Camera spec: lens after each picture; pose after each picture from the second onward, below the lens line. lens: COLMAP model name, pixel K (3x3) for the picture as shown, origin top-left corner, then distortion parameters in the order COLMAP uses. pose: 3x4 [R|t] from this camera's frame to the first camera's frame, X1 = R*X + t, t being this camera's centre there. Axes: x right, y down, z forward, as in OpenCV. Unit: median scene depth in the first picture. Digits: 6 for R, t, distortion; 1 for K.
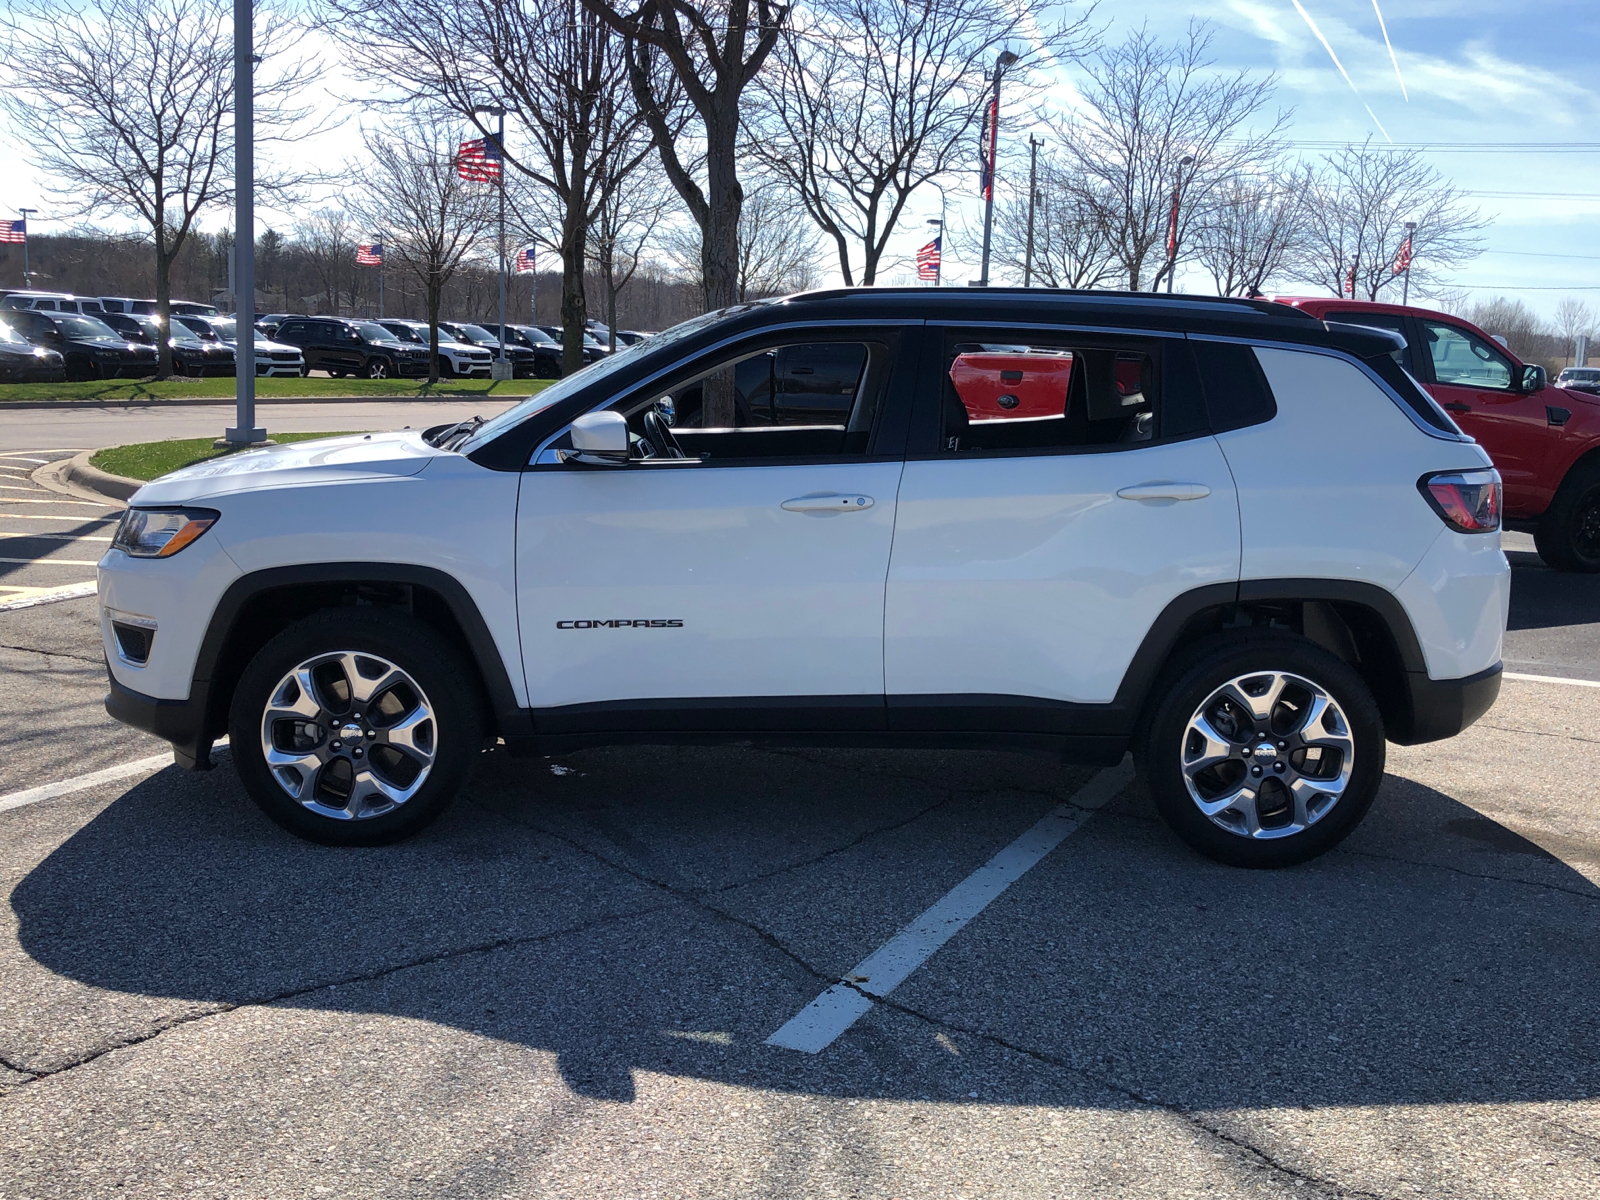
lens RADIAL K [[1586.0, 0, 800.0], [0, 1586.0, 600.0], [0, 0, 1]] dist [0.083197, -0.191600]
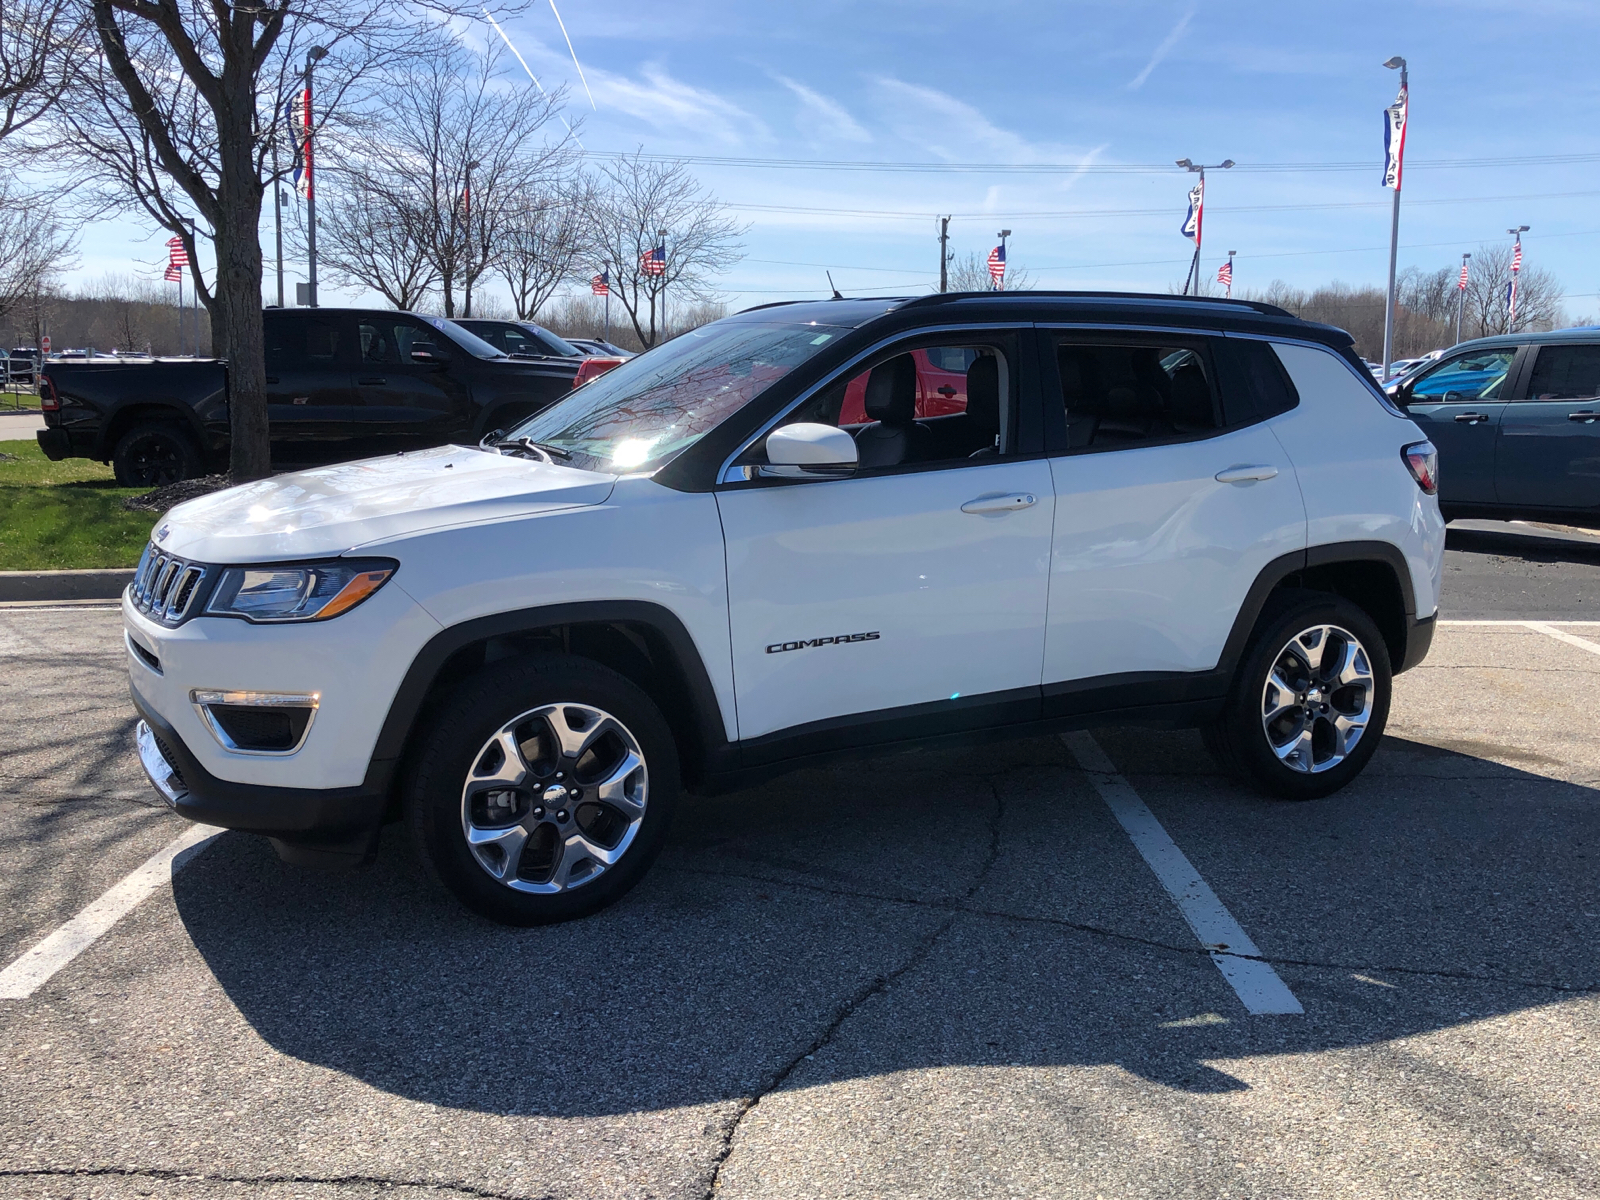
lens RADIAL K [[1586.0, 0, 800.0], [0, 1586.0, 600.0], [0, 0, 1]] dist [0.083197, -0.191600]
pose [[0.892777, -0.091164, 0.441179, -0.539137], [0.091912, 0.995572, 0.019726, -0.030219], [-0.441023, 0.022939, 0.897202, 0.136491]]
